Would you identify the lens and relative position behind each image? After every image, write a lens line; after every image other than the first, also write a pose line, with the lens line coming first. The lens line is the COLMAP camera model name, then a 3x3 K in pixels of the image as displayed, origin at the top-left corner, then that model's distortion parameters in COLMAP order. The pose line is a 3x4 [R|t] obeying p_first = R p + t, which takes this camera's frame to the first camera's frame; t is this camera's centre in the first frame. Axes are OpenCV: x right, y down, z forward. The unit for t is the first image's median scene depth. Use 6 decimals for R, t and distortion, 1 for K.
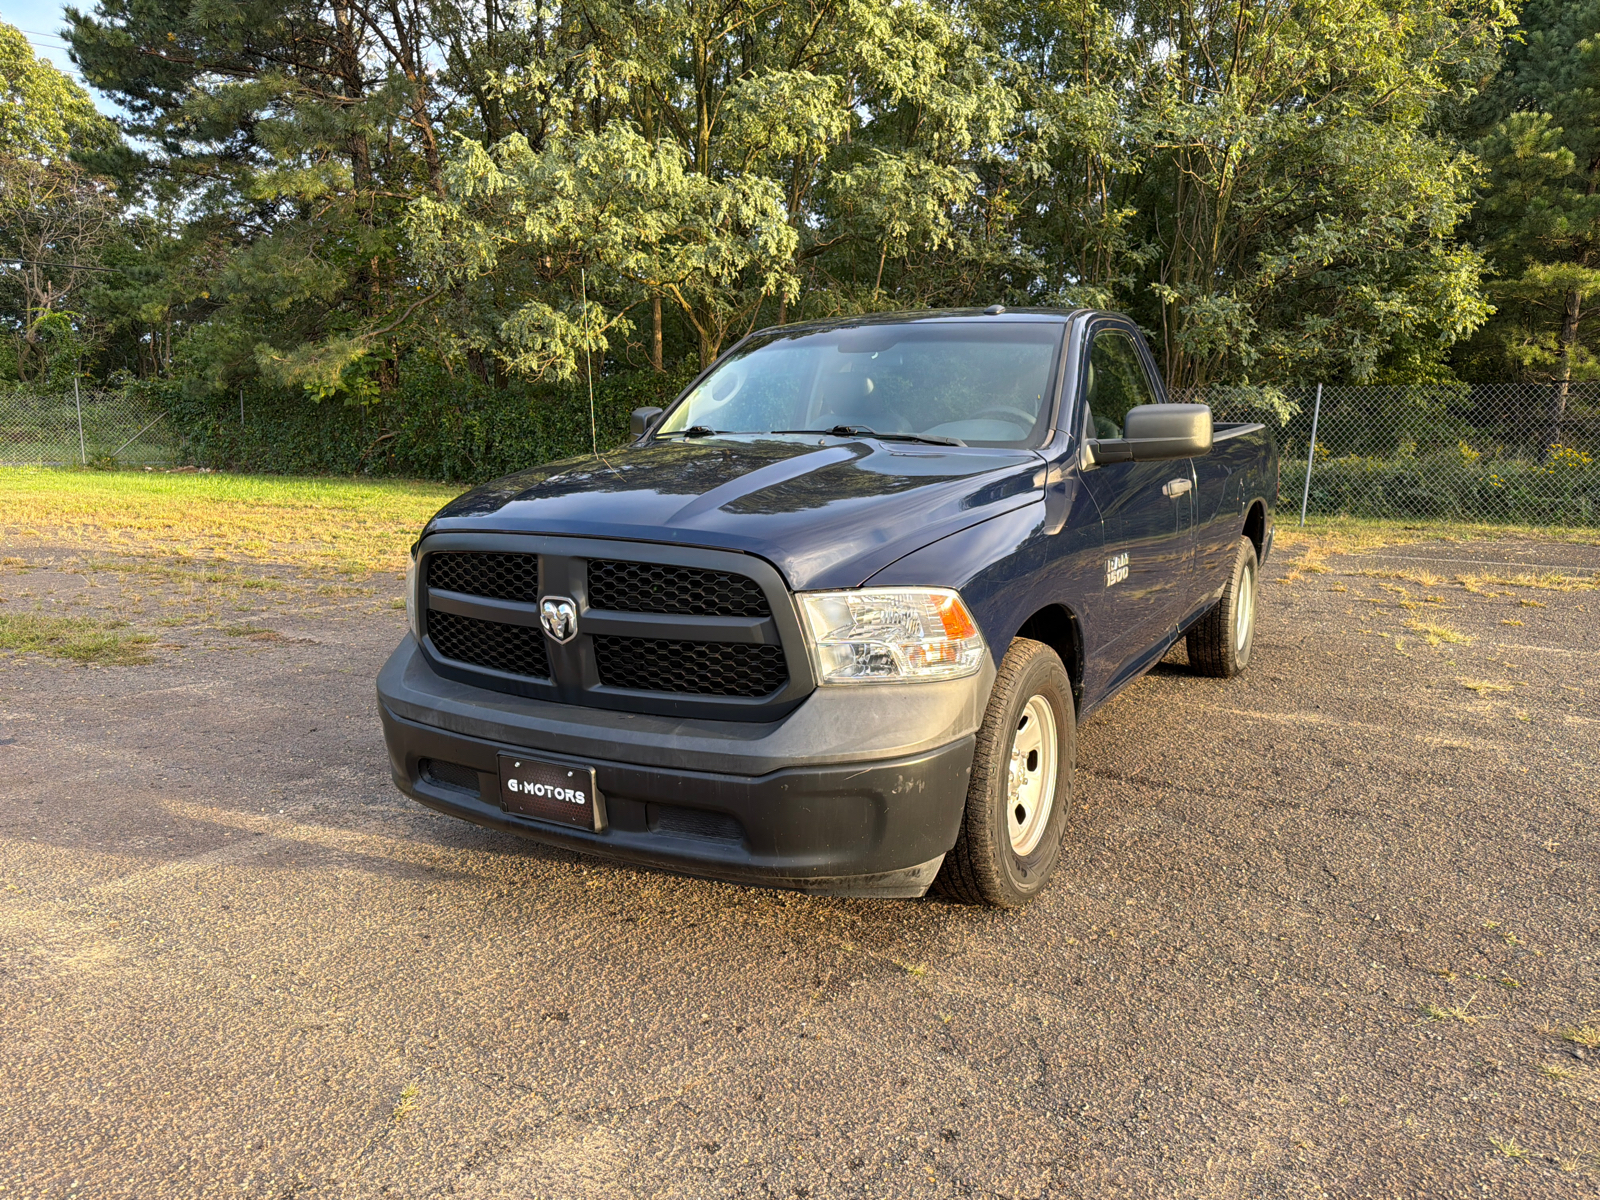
lens RADIAL K [[1131.2, 0, 779.1], [0, 1131.2, 614.4], [0, 0, 1]] dist [0.051916, -0.071727]
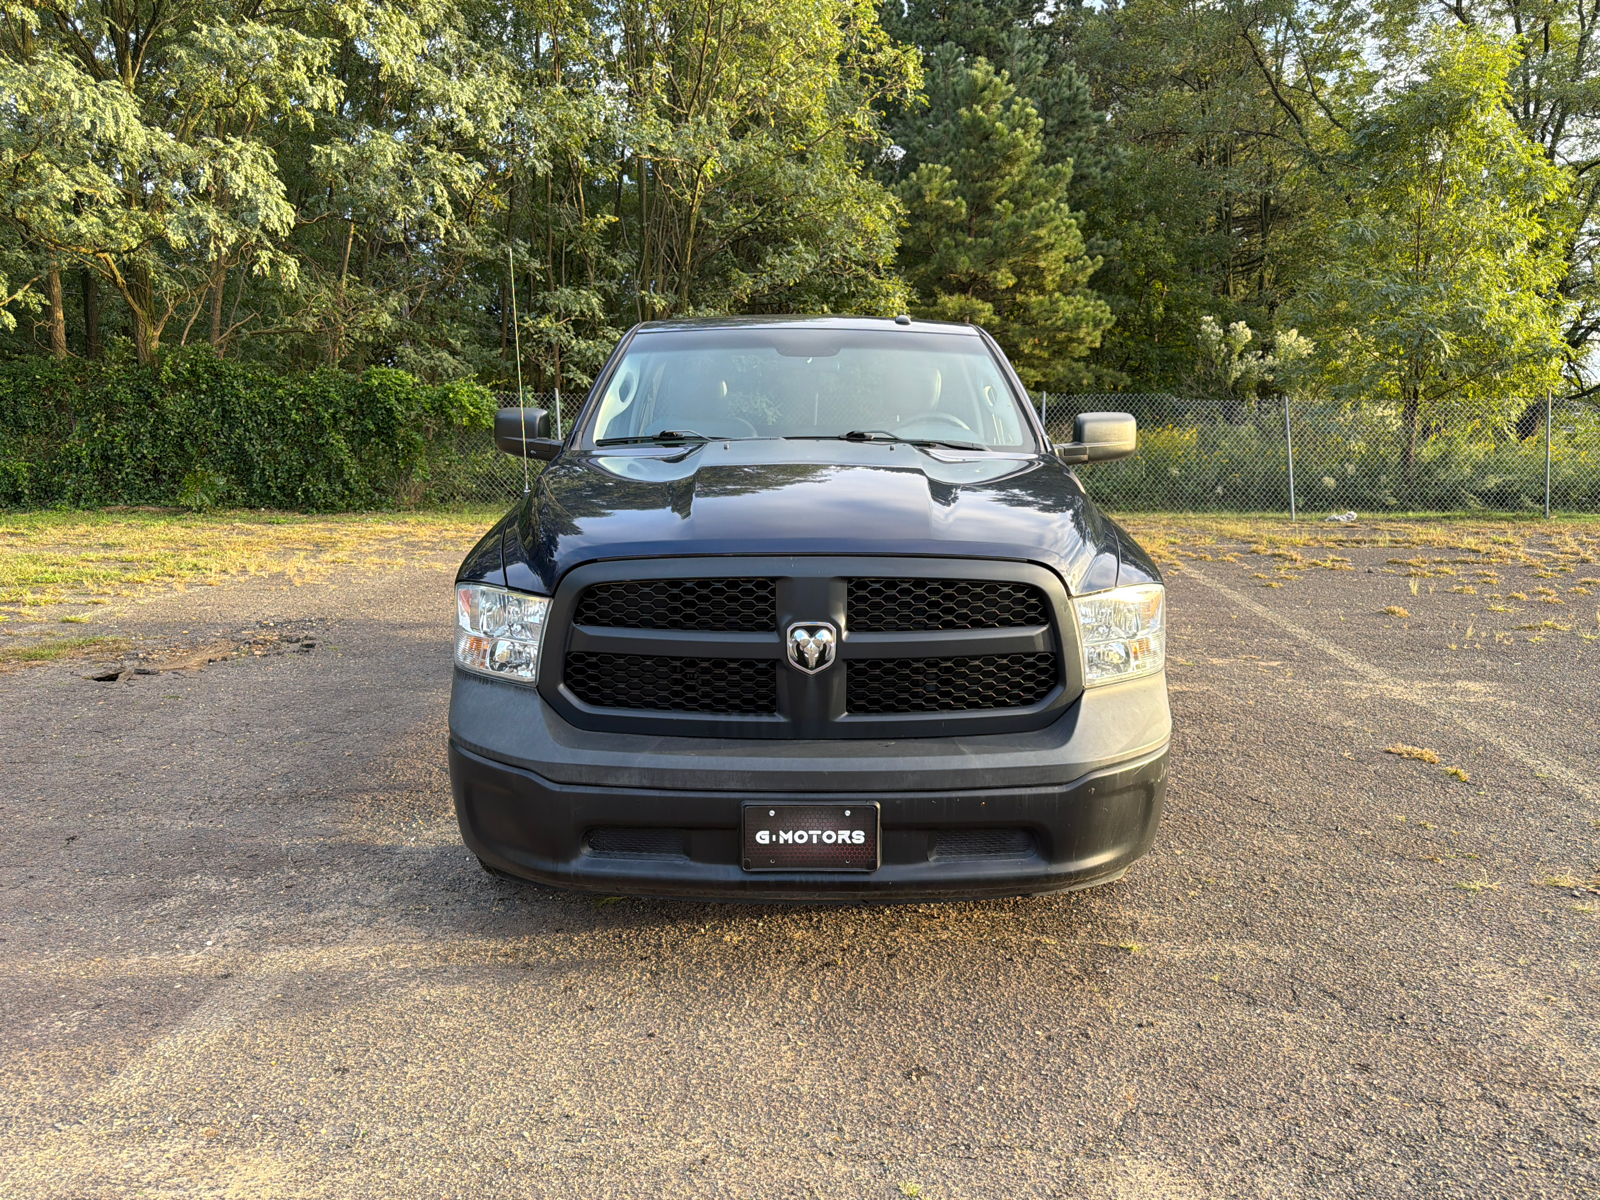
lens RADIAL K [[1125.0, 0, 793.9], [0, 1125.0, 614.5], [0, 0, 1]] dist [0.084393, -0.121557]
pose [[0.872756, -0.078349, 0.481828, -0.627442], [0.077765, 0.996746, 0.021220, -0.041210], [-0.481923, 0.018949, 0.876009, 0.209210]]
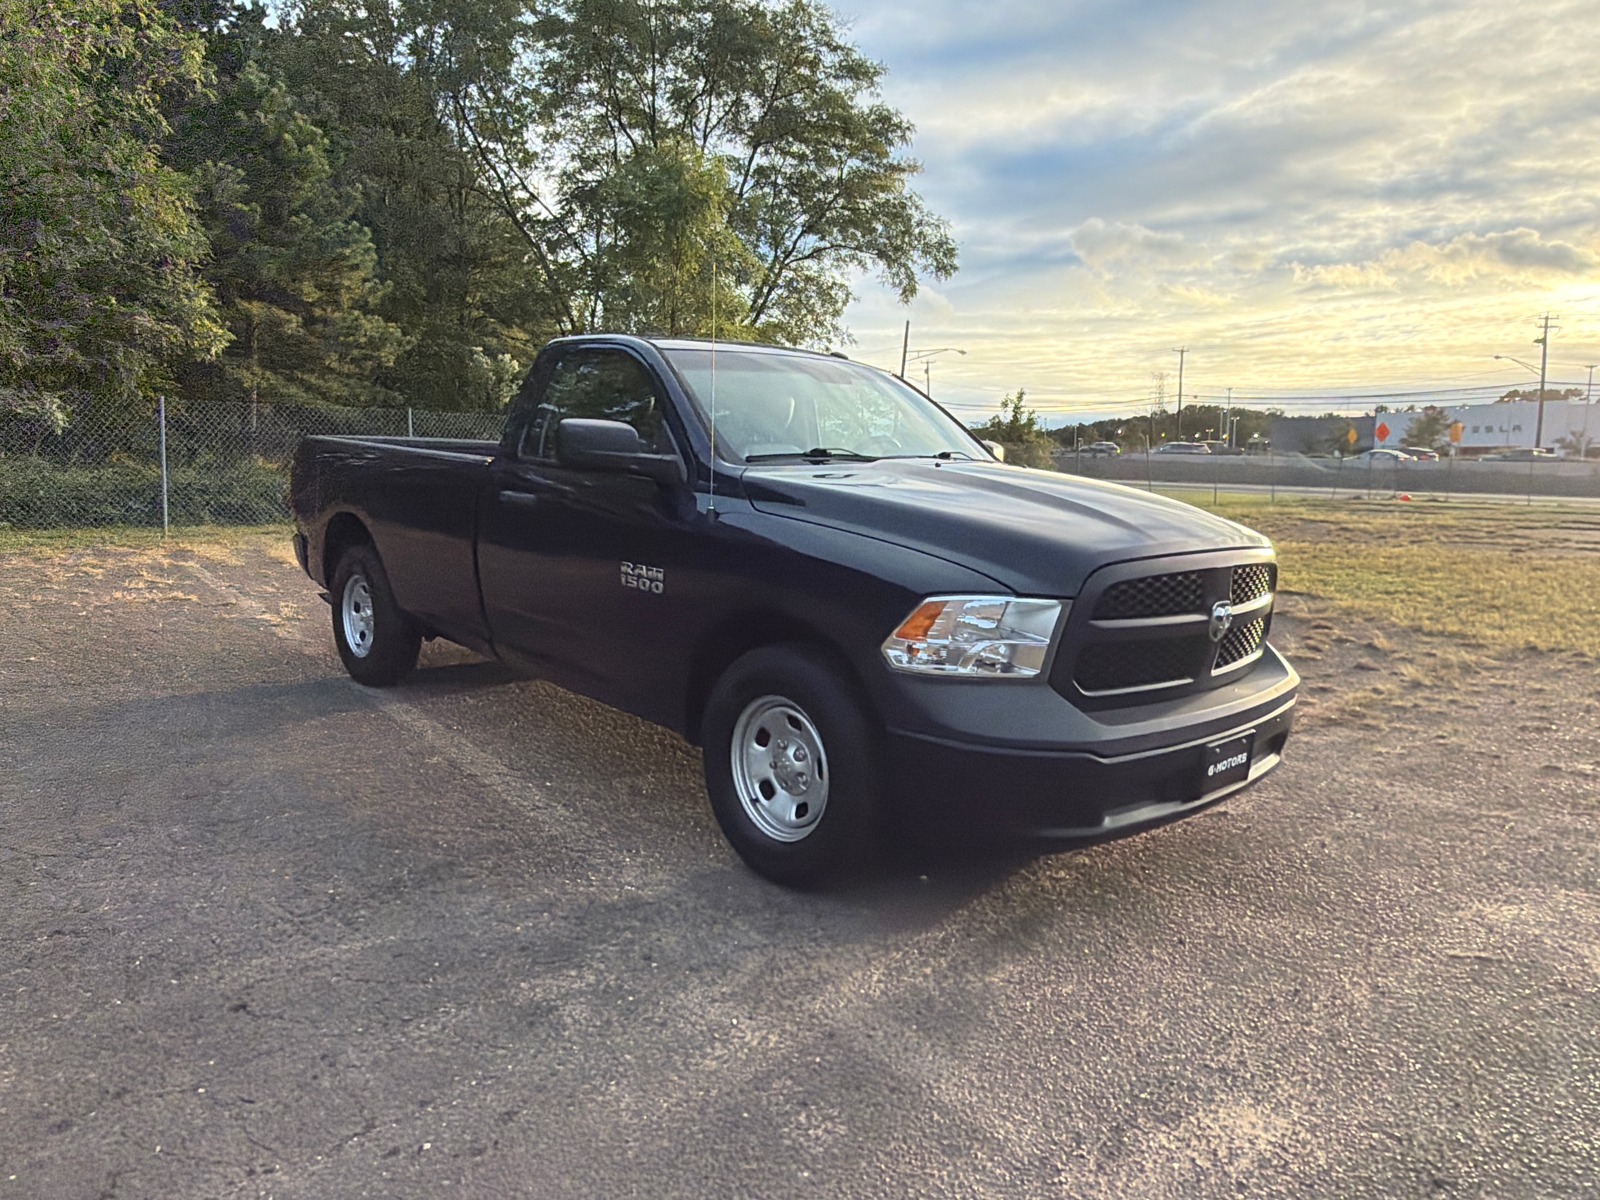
lens RADIAL K [[1031.8, 0, 792.0], [0, 1031.8, 619.3], [0, 0, 1]] dist [0.000944, 0.004370]
pose [[0.338746, -0.140458, 0.930335, -1.331999], [0.128219, 0.986461, 0.102245, -0.162702], [-0.932100, 0.084651, 0.352170, 1.016361]]
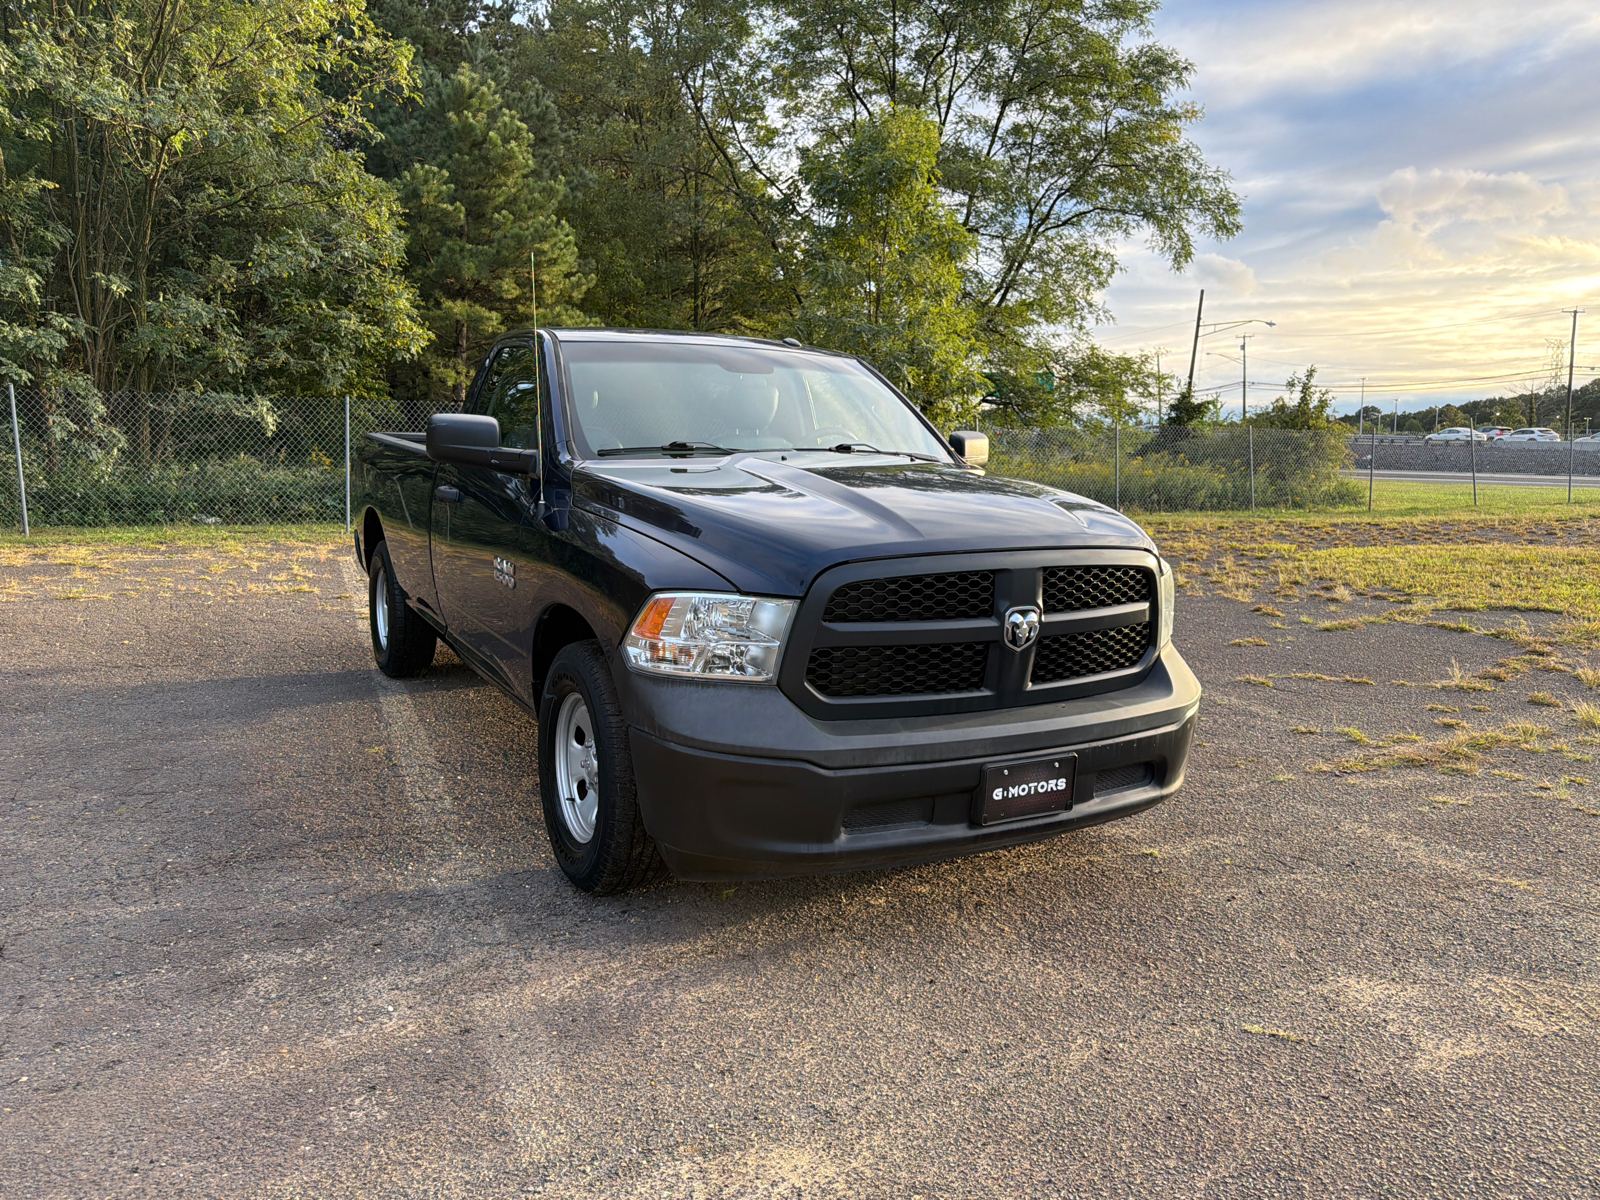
lens RADIAL K [[1125.0, 0, 793.9], [0, 1125.0, 614.5], [0, 0, 1]] dist [0.084393, -0.121557]
pose [[0.544967, -0.118043, 0.830107, -1.172716], [0.122062, 0.990662, 0.060740, -0.097356], [-0.829525, 0.068223, 0.554287, 0.573266]]
